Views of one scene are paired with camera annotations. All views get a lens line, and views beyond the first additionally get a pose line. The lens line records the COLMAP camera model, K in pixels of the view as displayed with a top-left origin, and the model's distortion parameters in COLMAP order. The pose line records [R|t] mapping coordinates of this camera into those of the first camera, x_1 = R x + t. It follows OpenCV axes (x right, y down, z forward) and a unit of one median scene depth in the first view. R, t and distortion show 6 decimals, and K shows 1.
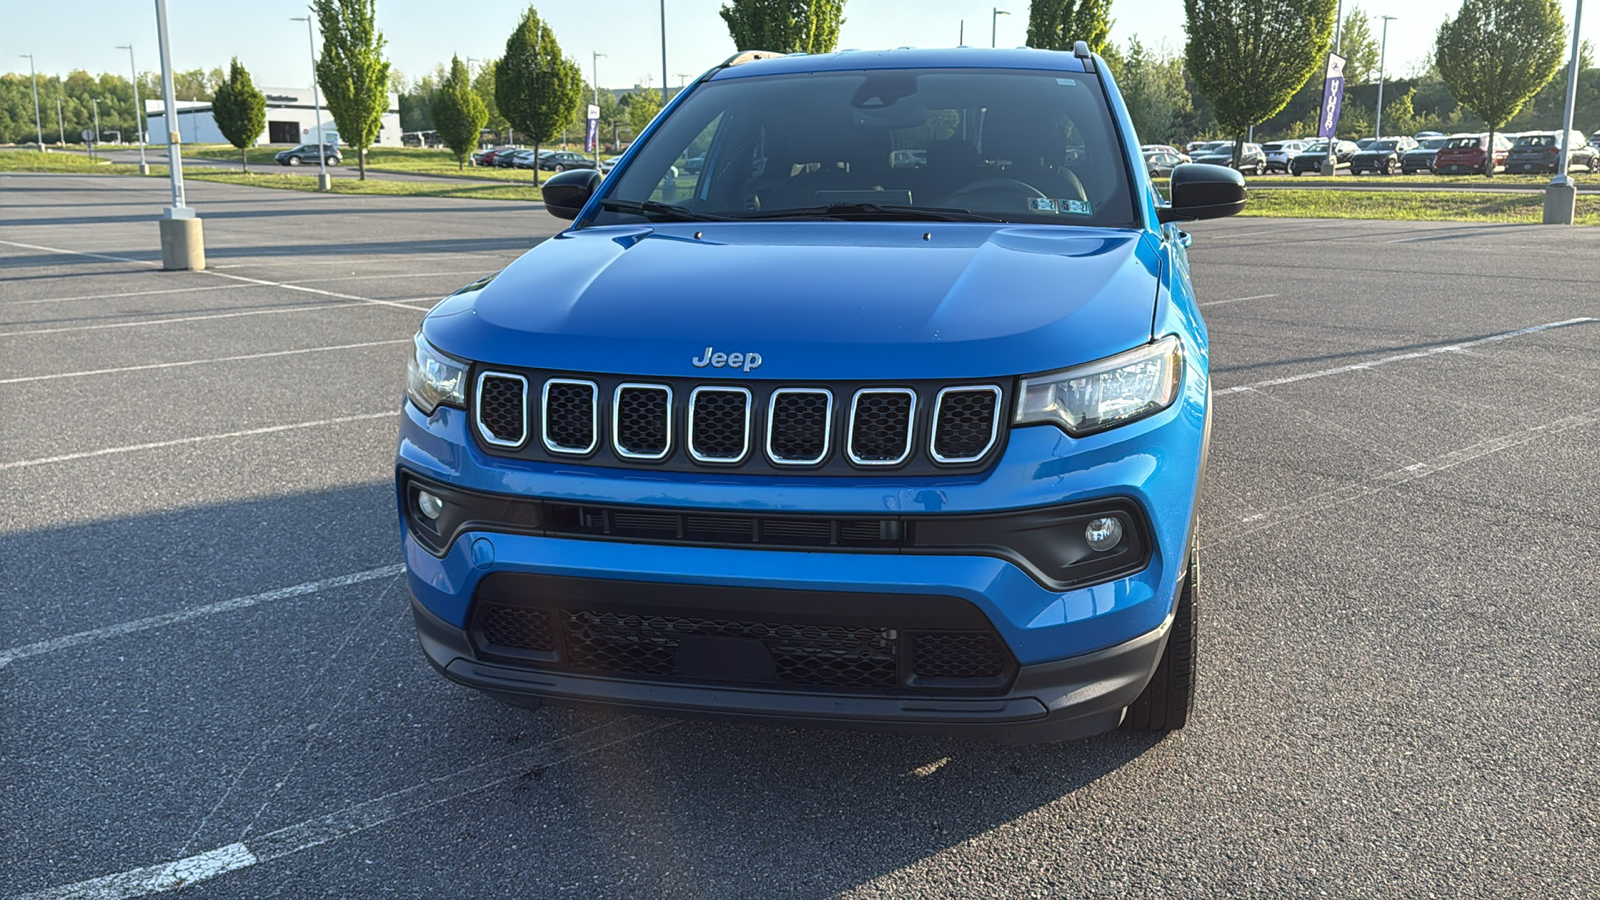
lens RADIAL K [[1359.0, 0, 812.3], [0, 1359.0, 462.6], [0, 0, 1]] dist [0.125861, -0.207622]
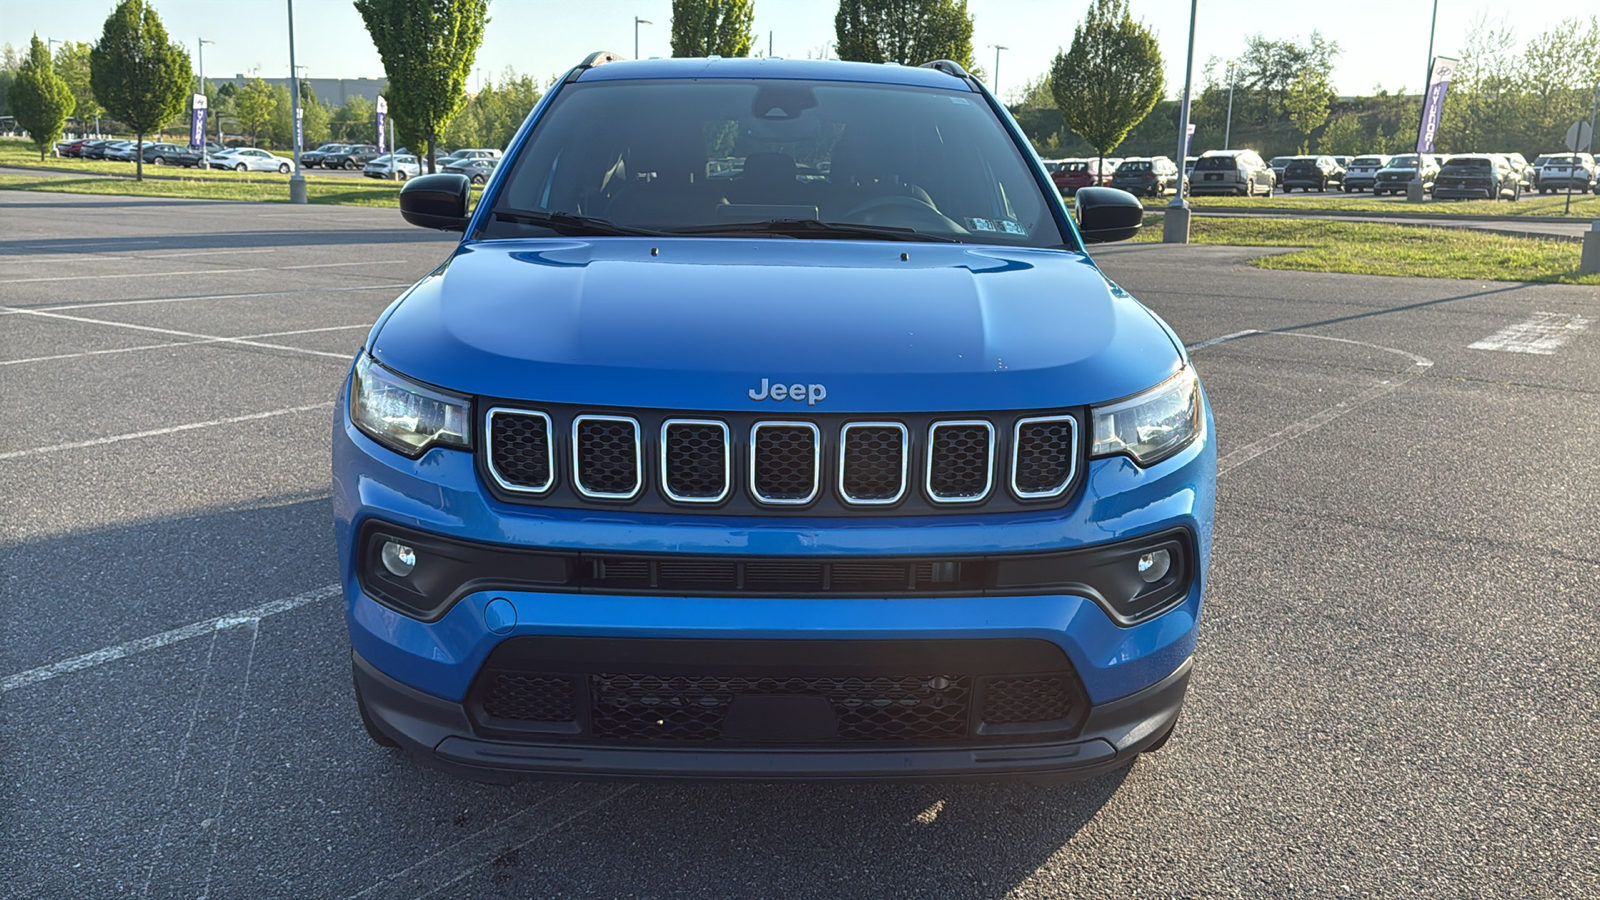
lens RADIAL K [[1367.6, 0, 787.0], [0, 1367.6, 451.2], [0, 0, 1]] dist [0.124092, -0.247375]
pose [[0.970420, -0.021740, 0.240443, -0.119266], [0.025048, 0.999629, -0.010708, -0.010724], [-0.240121, 0.016414, 0.970604, 0.044442]]
